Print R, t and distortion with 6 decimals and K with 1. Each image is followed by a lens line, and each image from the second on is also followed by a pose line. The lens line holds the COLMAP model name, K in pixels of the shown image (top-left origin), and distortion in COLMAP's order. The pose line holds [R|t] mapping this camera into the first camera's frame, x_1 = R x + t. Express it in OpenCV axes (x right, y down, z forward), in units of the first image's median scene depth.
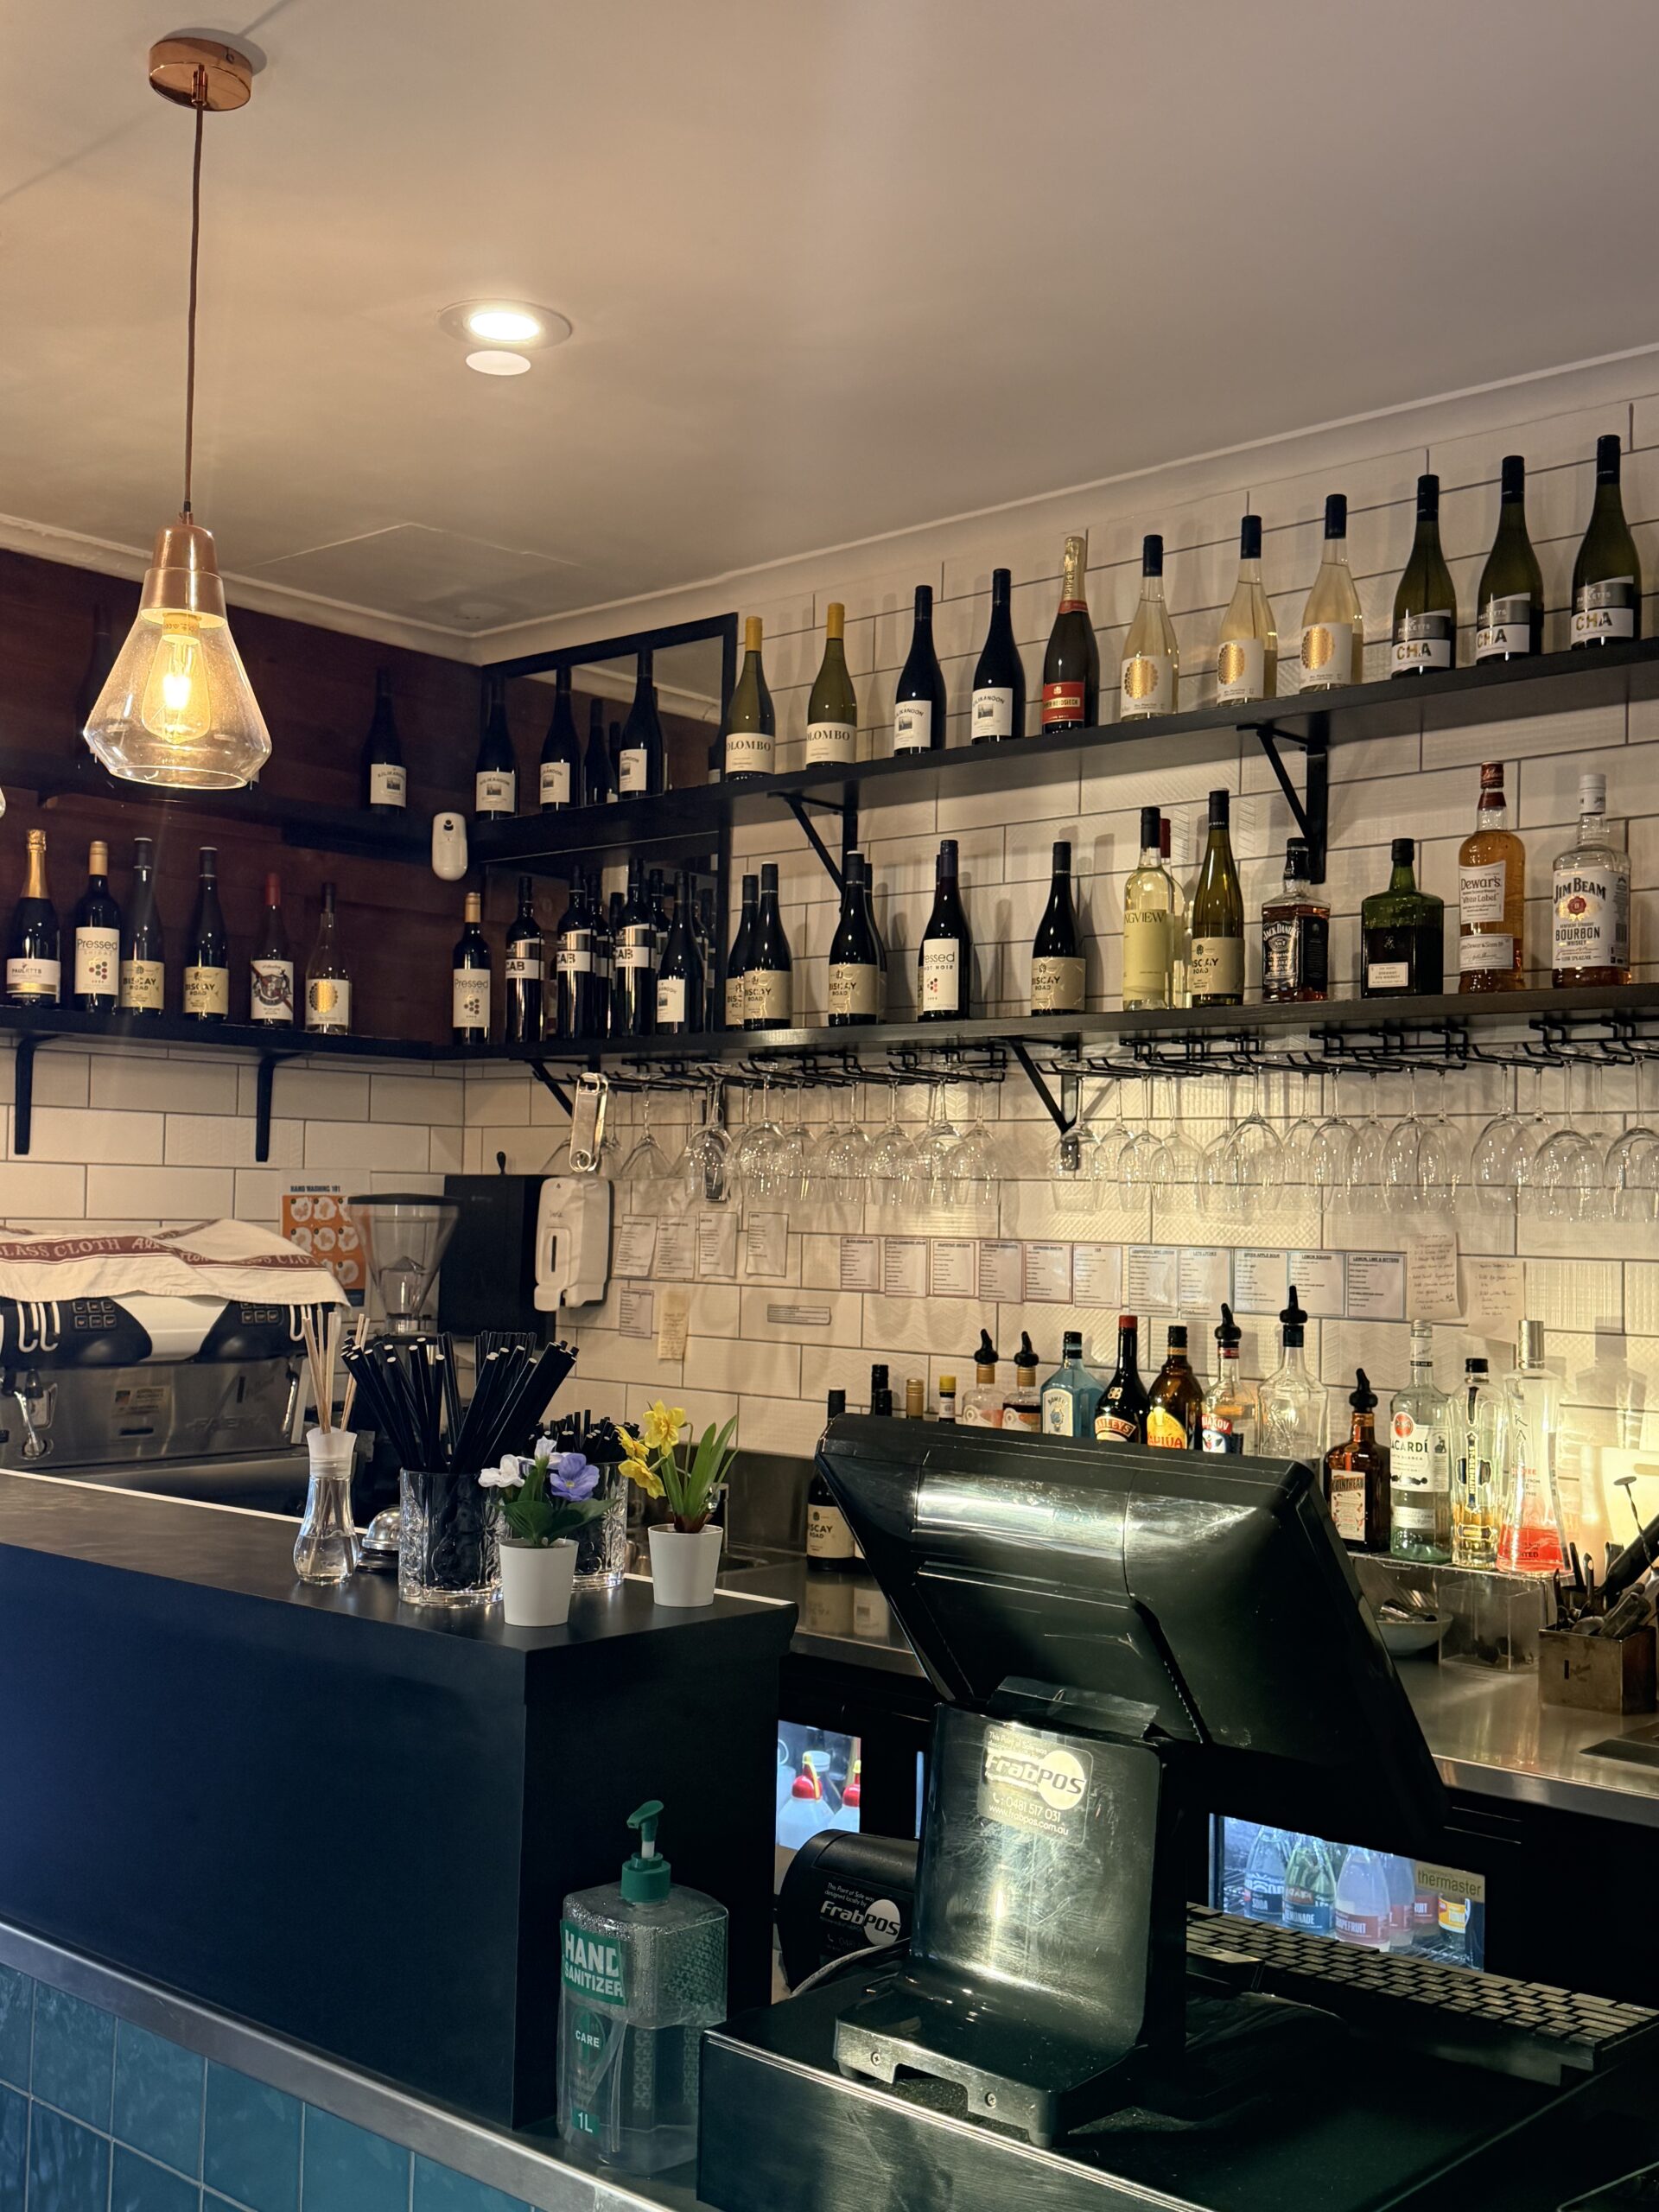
lens RADIAL K [[2296.6, 0, 823.9], [0, 2296.6, 1120.9], [0, 0, 1]] dist [0.041008, 0.000000]
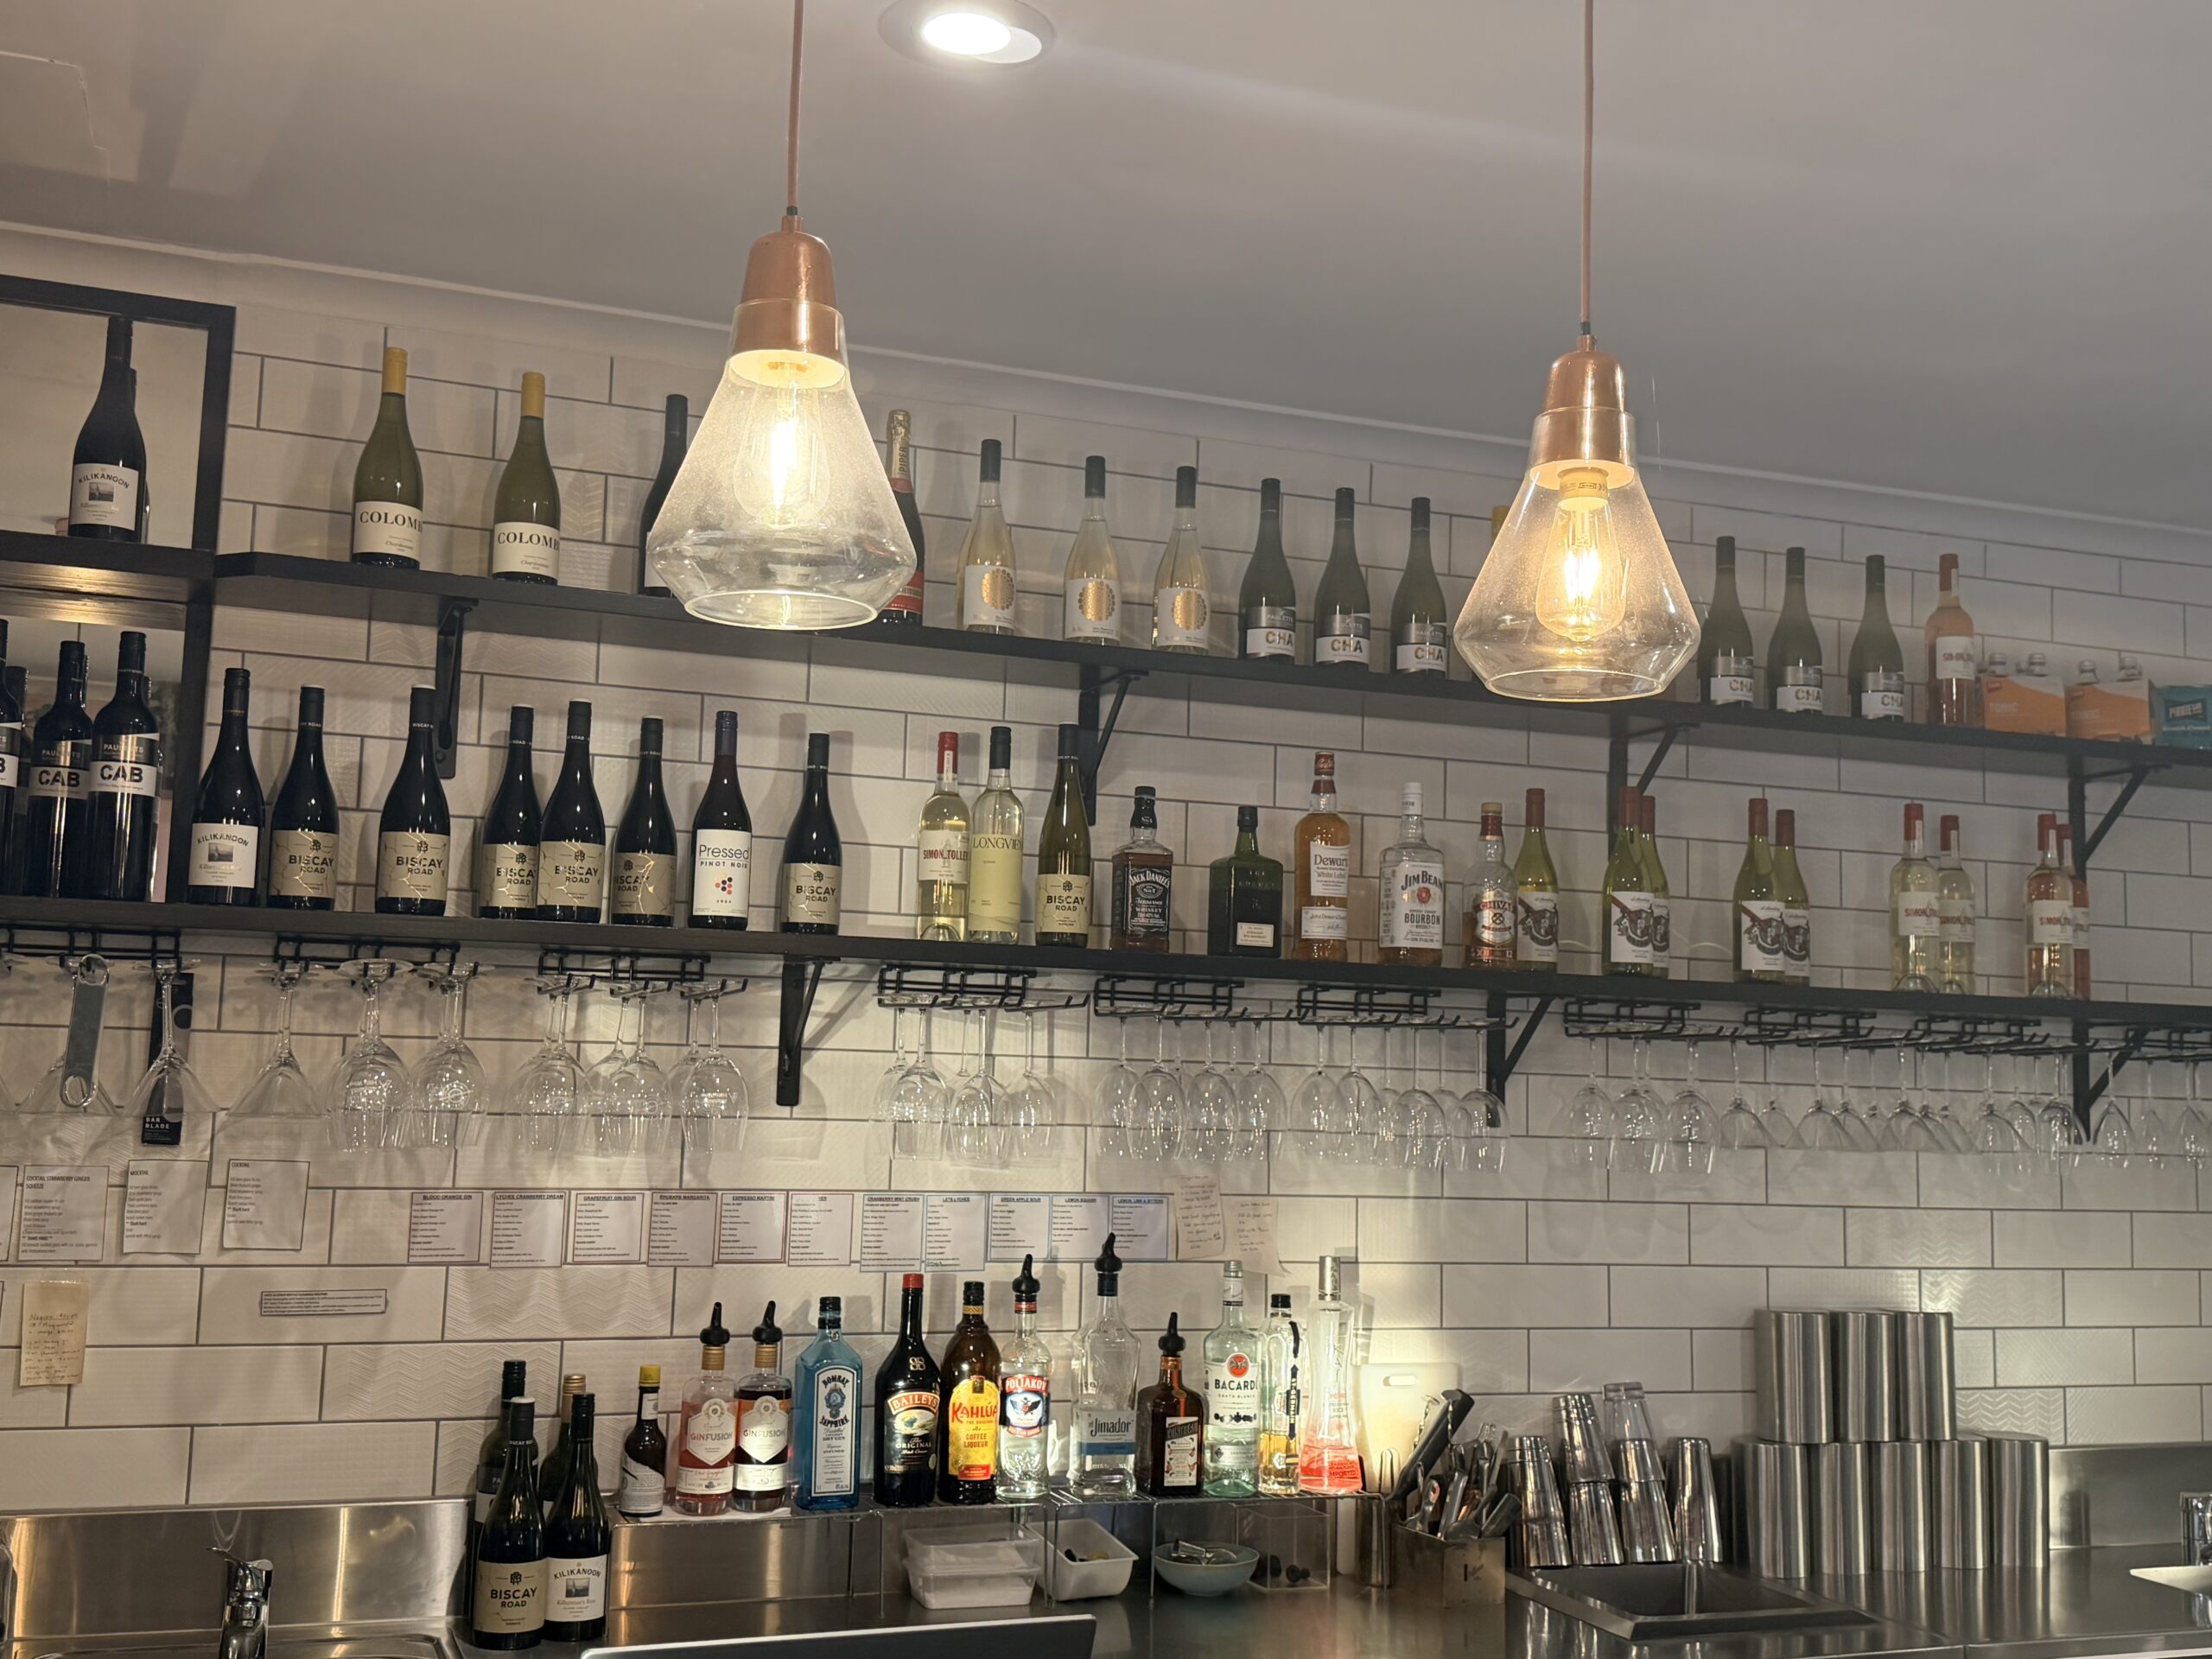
lens RADIAL K [[2296.6, 0, 1102.7], [0, 2296.6, 818.2], [0, 0, 1]] dist [0.041008, 0.000000]
pose [[0.436749, 0.096424, 0.894401, -0.651312], [-0.051937, 0.995283, -0.081938, -0.023144], [-0.898083, -0.010666, 0.439697, 0.529639]]
